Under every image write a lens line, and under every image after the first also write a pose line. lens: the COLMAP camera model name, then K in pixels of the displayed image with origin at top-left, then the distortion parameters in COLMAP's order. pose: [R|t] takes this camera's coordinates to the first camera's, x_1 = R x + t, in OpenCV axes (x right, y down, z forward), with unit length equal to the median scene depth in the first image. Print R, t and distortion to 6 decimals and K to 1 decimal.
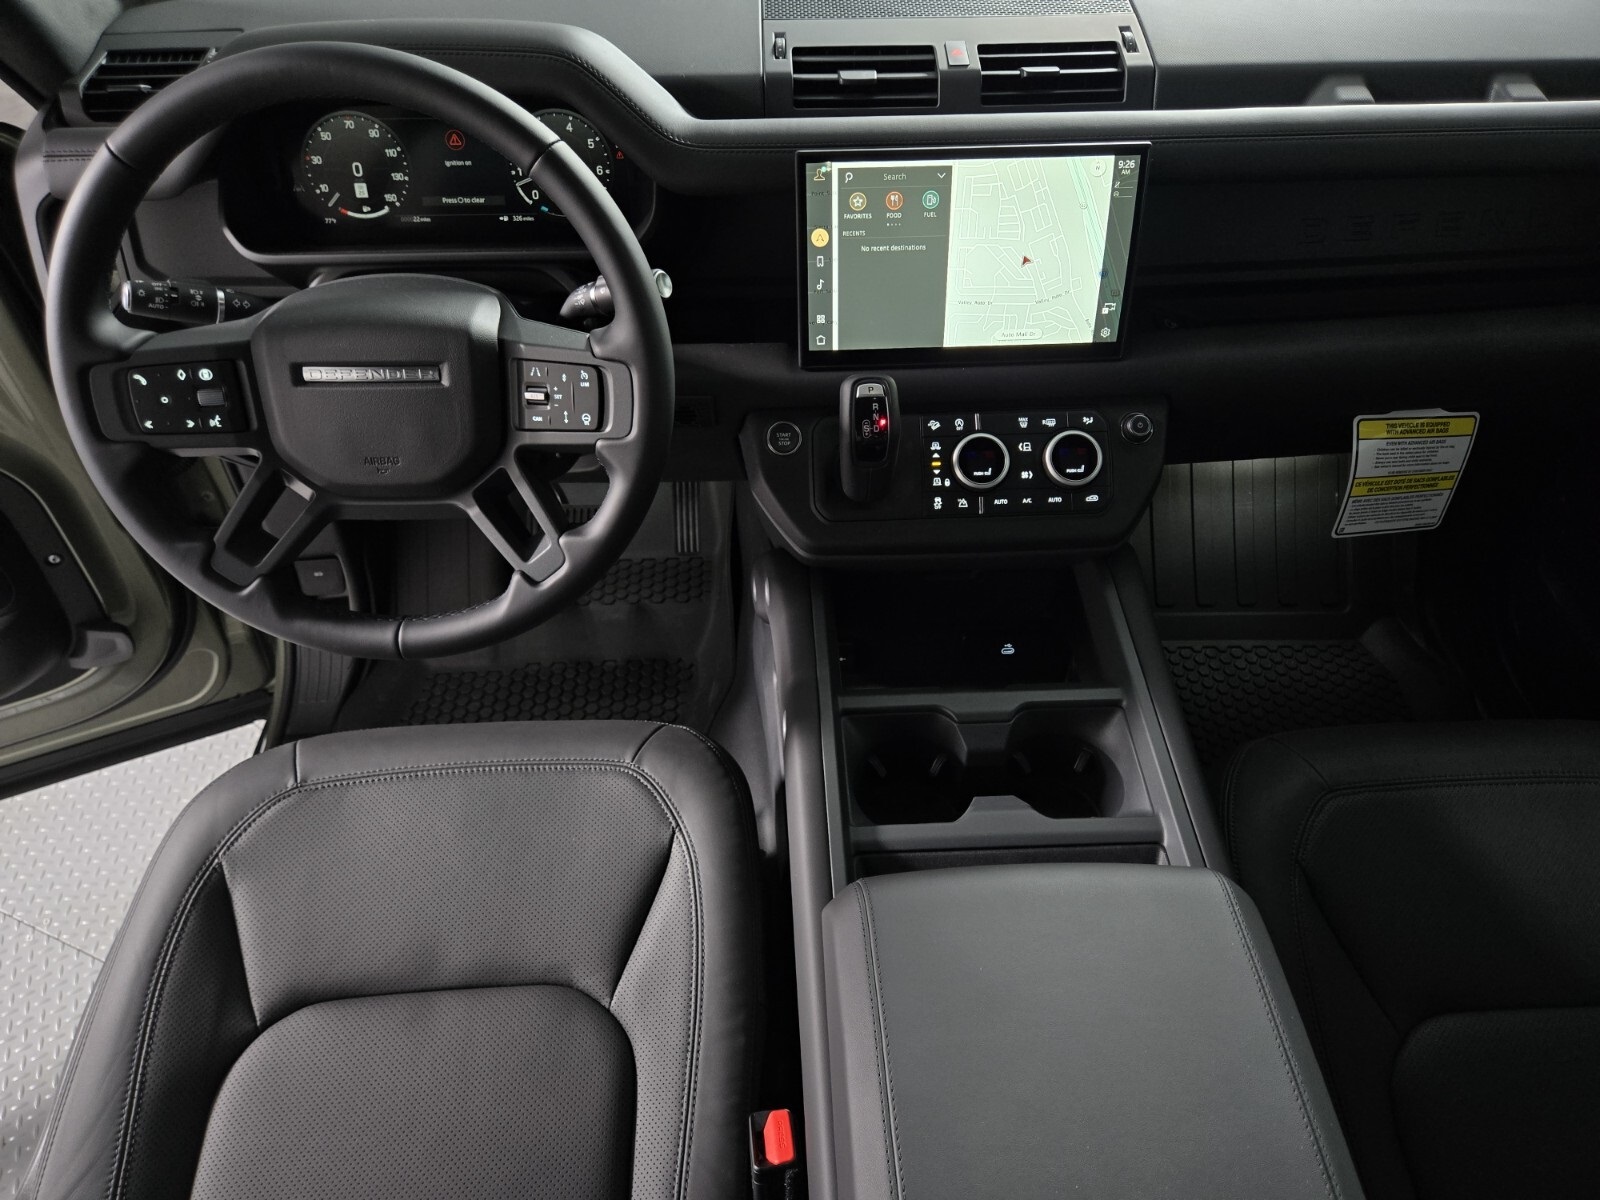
lens RADIAL K [[1087.2, 0, 817.1], [0, 1087.2, 591.6], [0, 0, 1]] dist [0.077860, -0.072219]
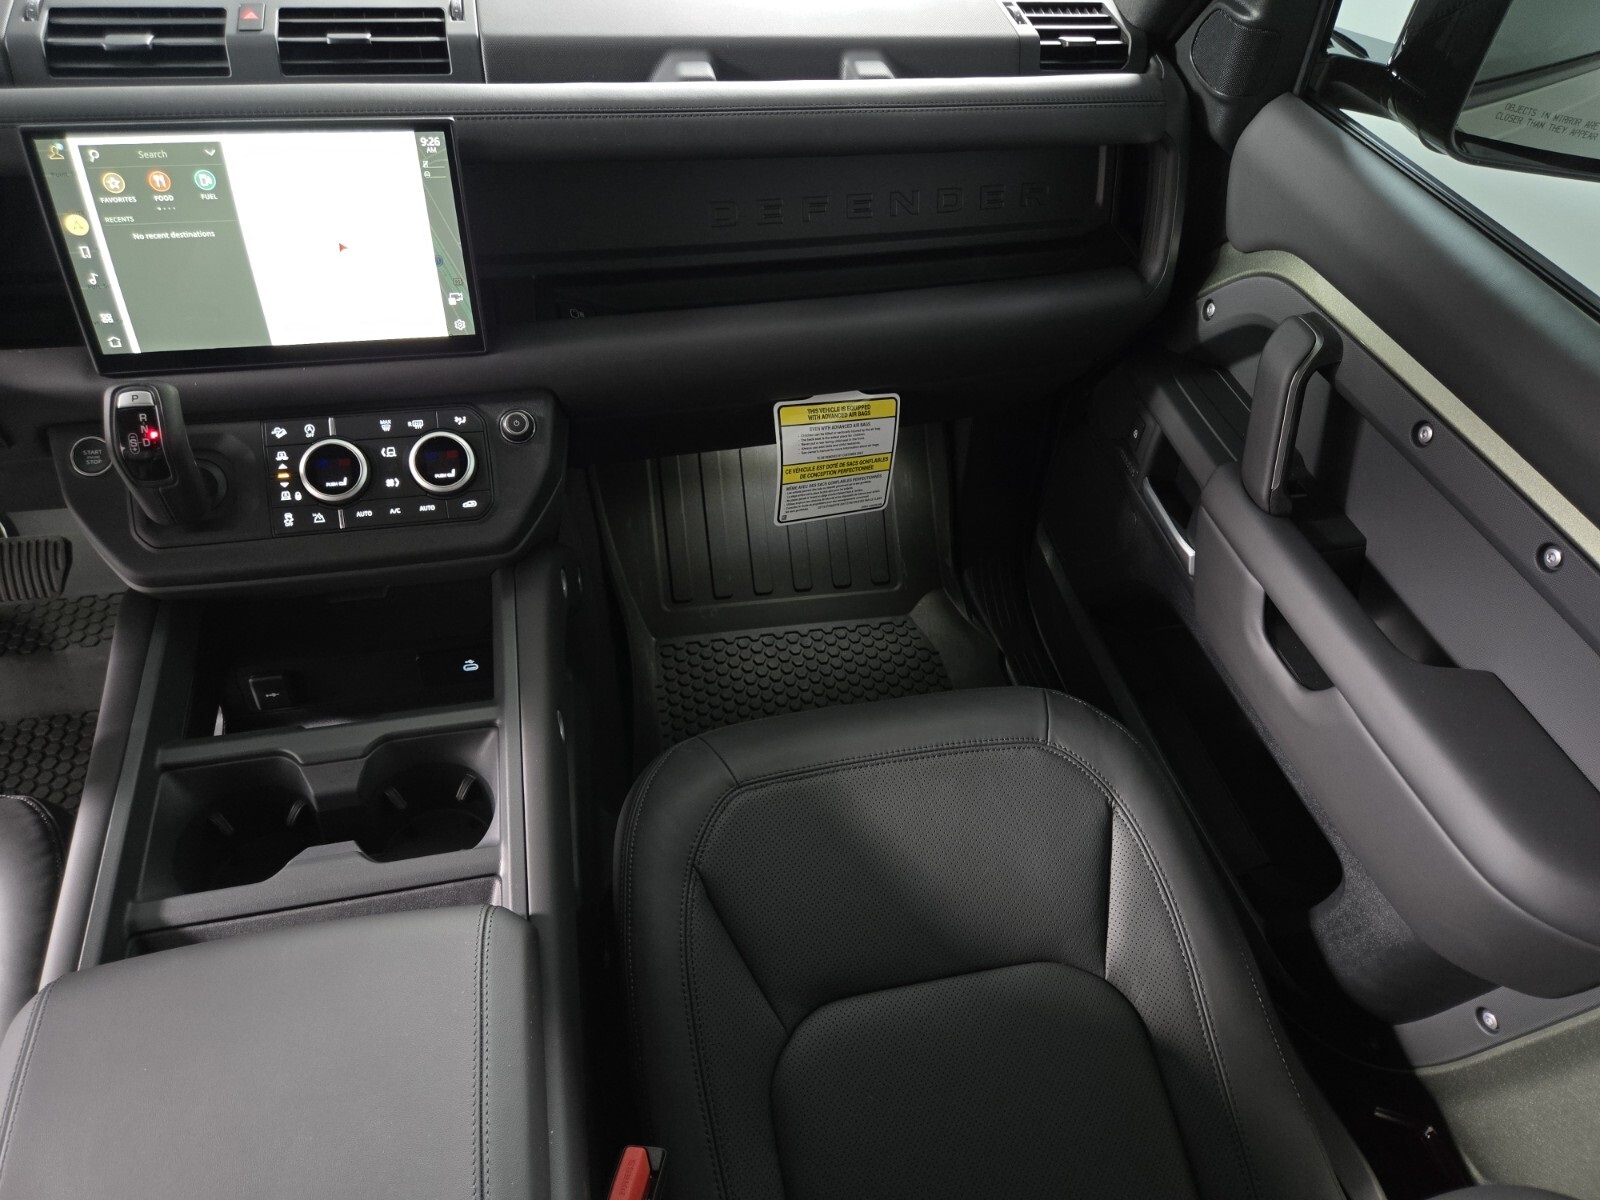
lens RADIAL K [[1087.2, 0, 817.1], [0, 1087.2, 591.6], [0, 0, 1]] dist [0.077860, -0.072219]
pose [[0.981286, -0.078969, 0.175619, 0.379970], [0.076746, 0.996861, 0.019422, -0.006886], [-0.176602, -0.005581, 0.984267, 0.033153]]
